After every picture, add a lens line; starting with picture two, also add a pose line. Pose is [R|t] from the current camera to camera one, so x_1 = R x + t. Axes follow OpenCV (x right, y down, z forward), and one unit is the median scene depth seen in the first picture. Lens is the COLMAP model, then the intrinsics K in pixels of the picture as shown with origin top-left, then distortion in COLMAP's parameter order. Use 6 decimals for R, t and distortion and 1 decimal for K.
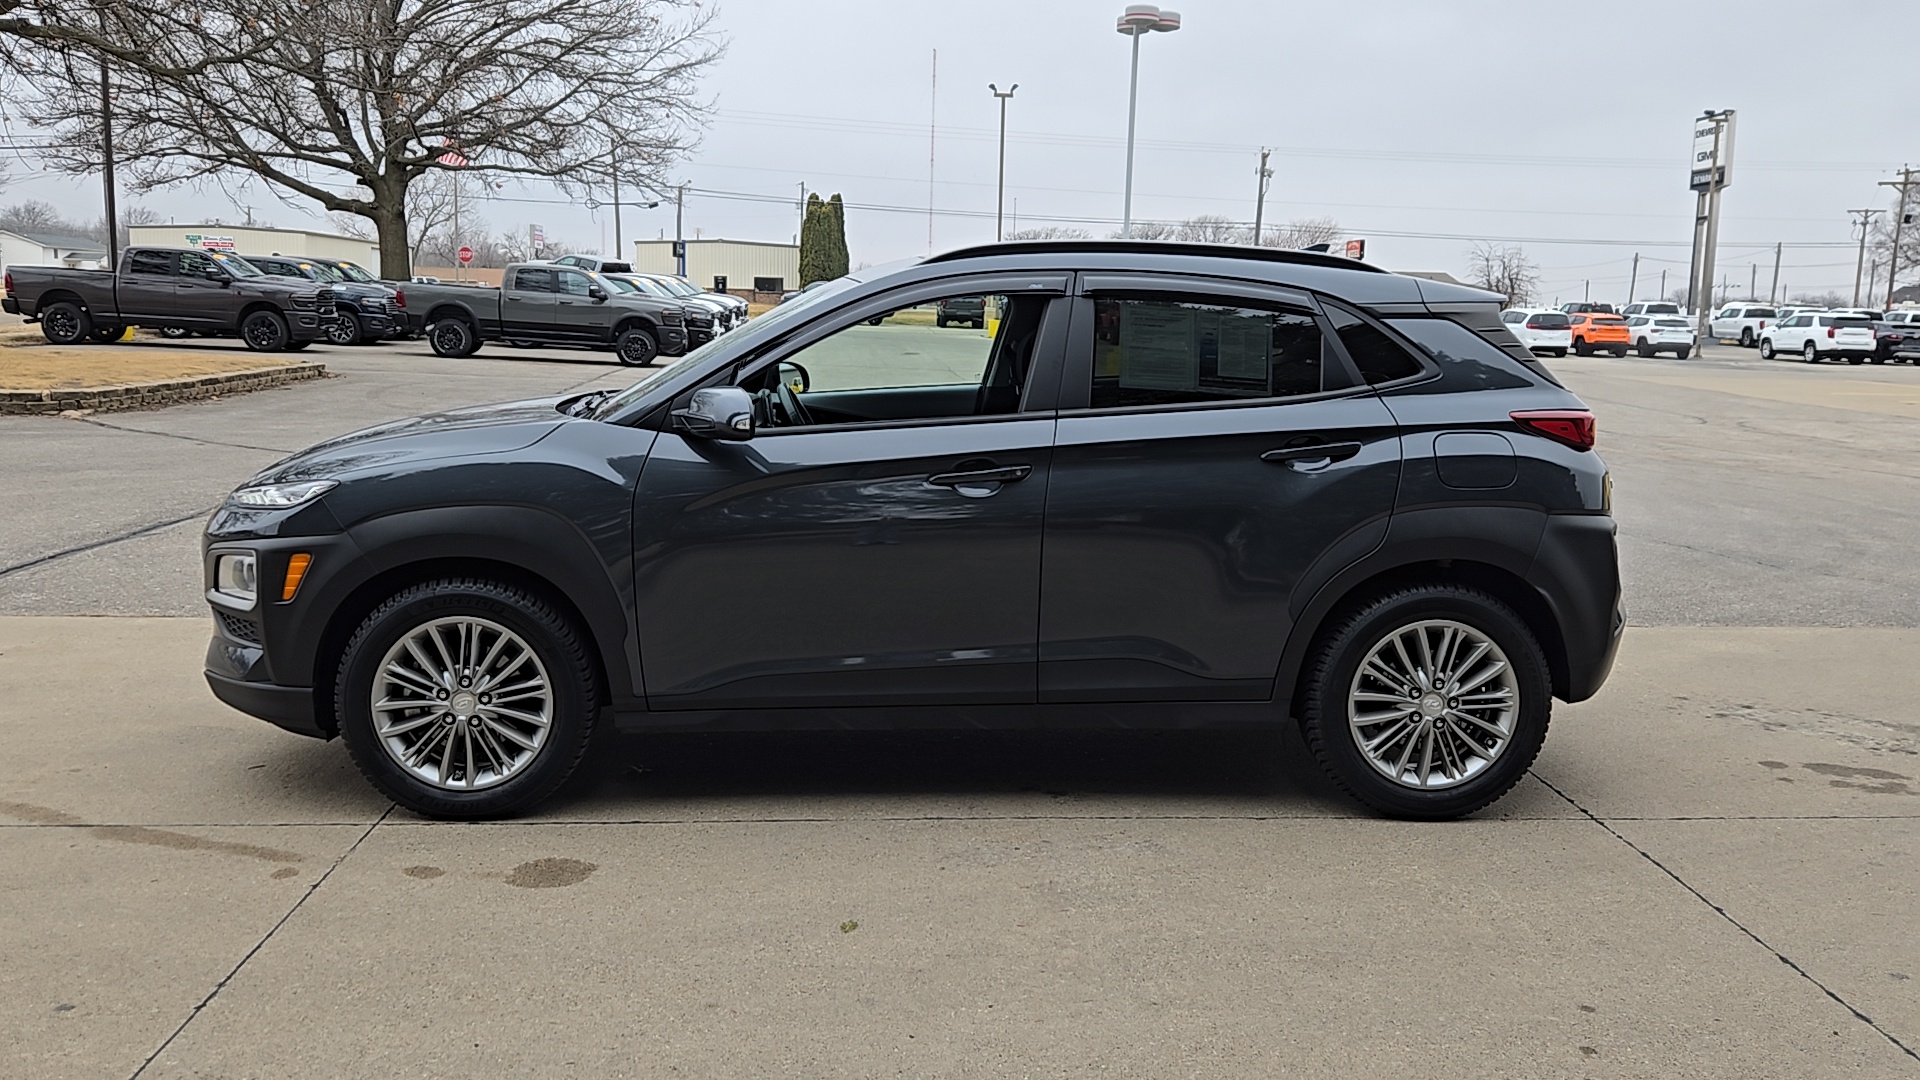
lens RADIAL K [[1604.0, 0, 959.4], [0, 1604.0, 535.6], [0, 0, 1]] dist [0.008568, 0.003617]
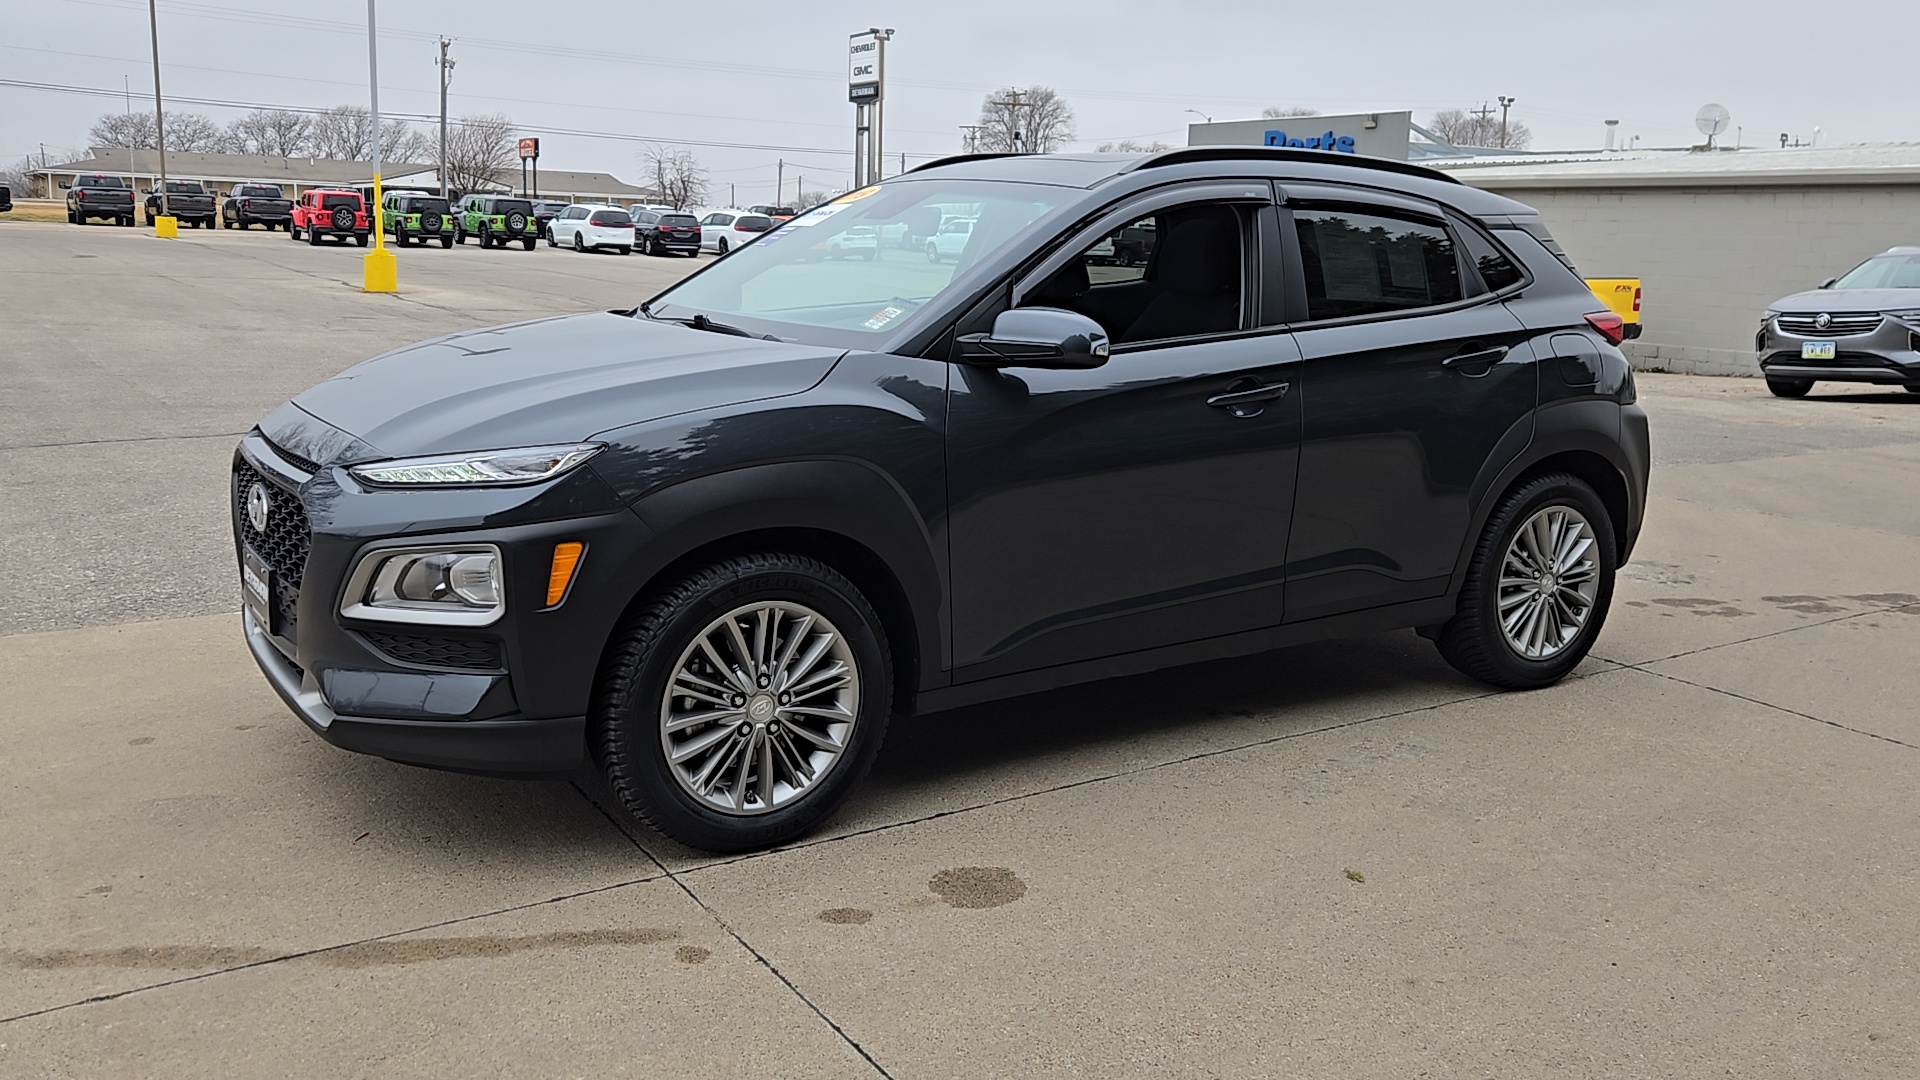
lens RADIAL K [[1586.1, 0, 933.1], [0, 1586.1, 540.3], [0, 0, 1]] dist [0.022614, 0.000128]
pose [[0.868574, -0.092739, 0.486804, -0.081531], [0.060568, 0.994835, 0.081455, -0.005241], [-0.491844, -0.041265, 0.869705, 0.035014]]
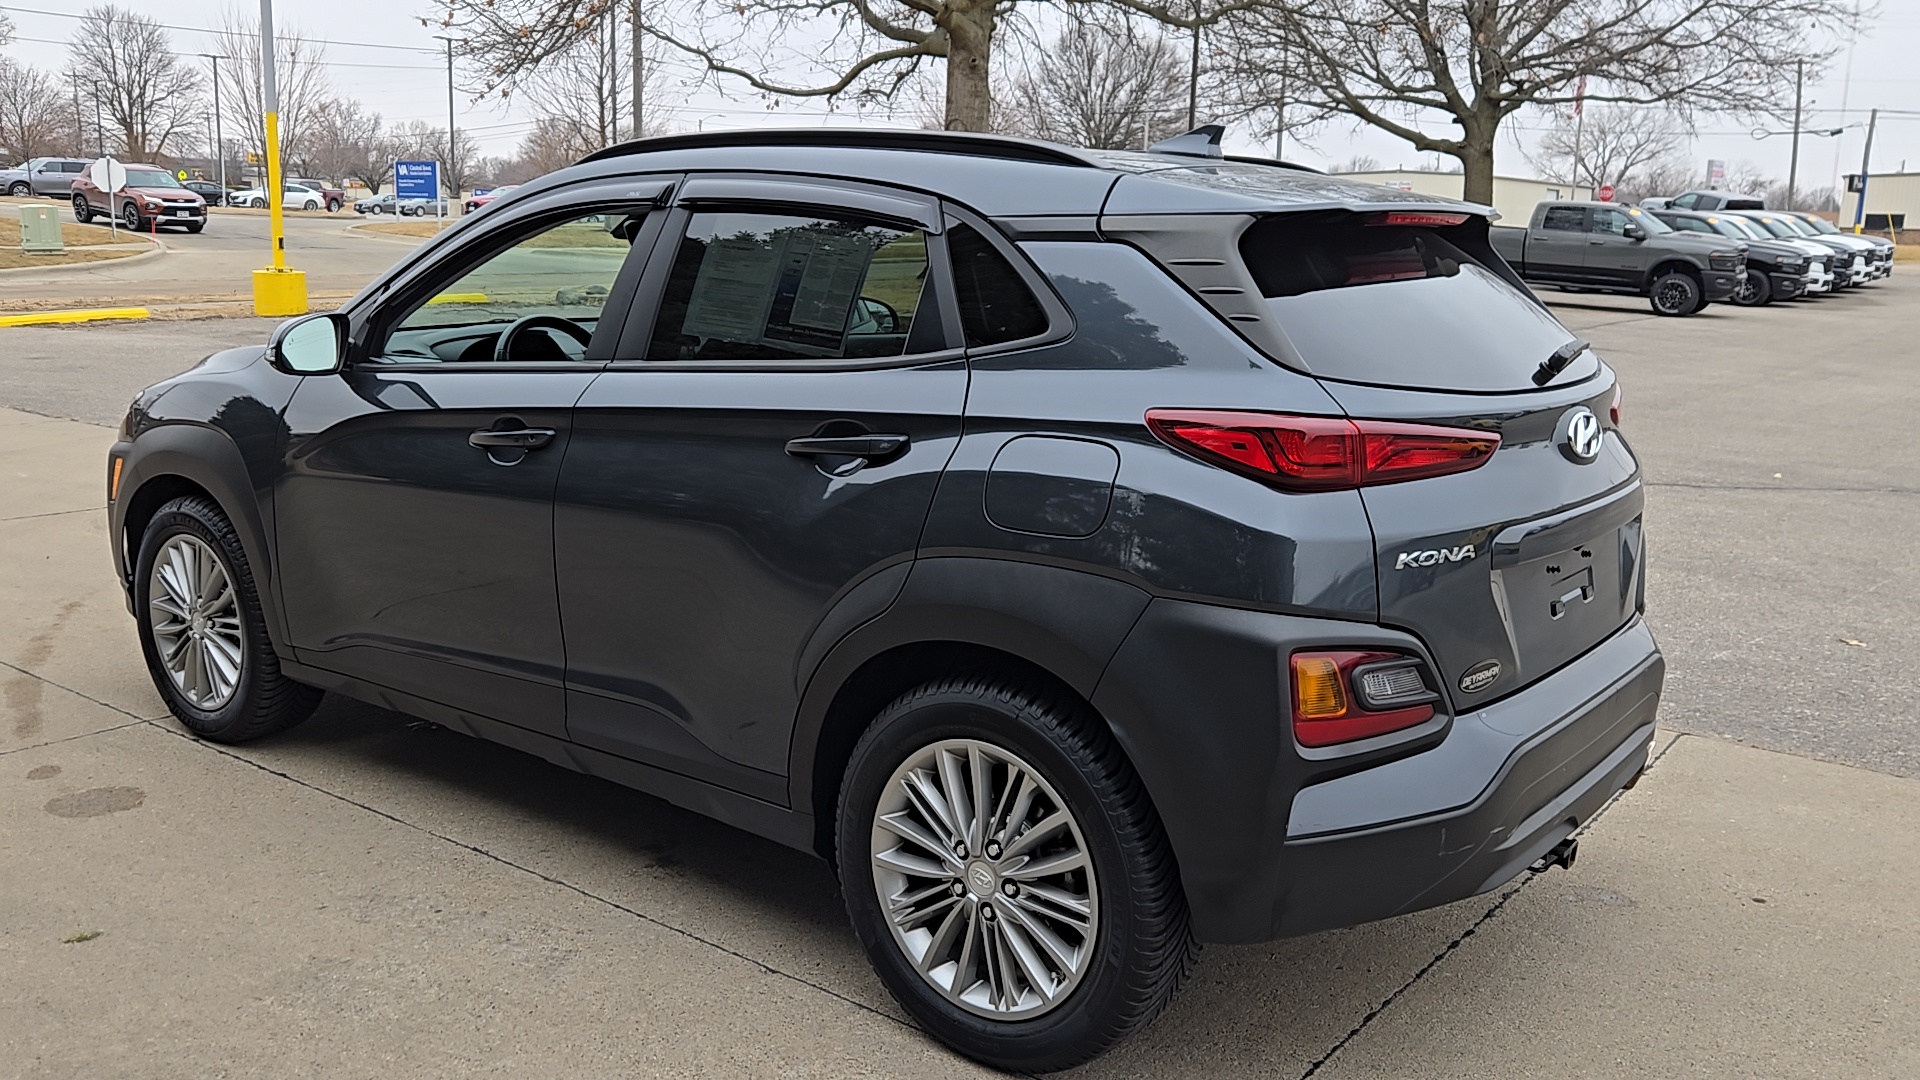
lens RADIAL K [[1604.0, 0, 959.4], [0, 1604.0, 535.6], [0, 0, 1]] dist [0.008568, 0.003617]
pose [[0.753864, 0.121844, -0.645634, 0.090487], [-0.099636, 0.992490, 0.070965, -0.008929], [0.649432, 0.010830, 0.760343, 0.072216]]
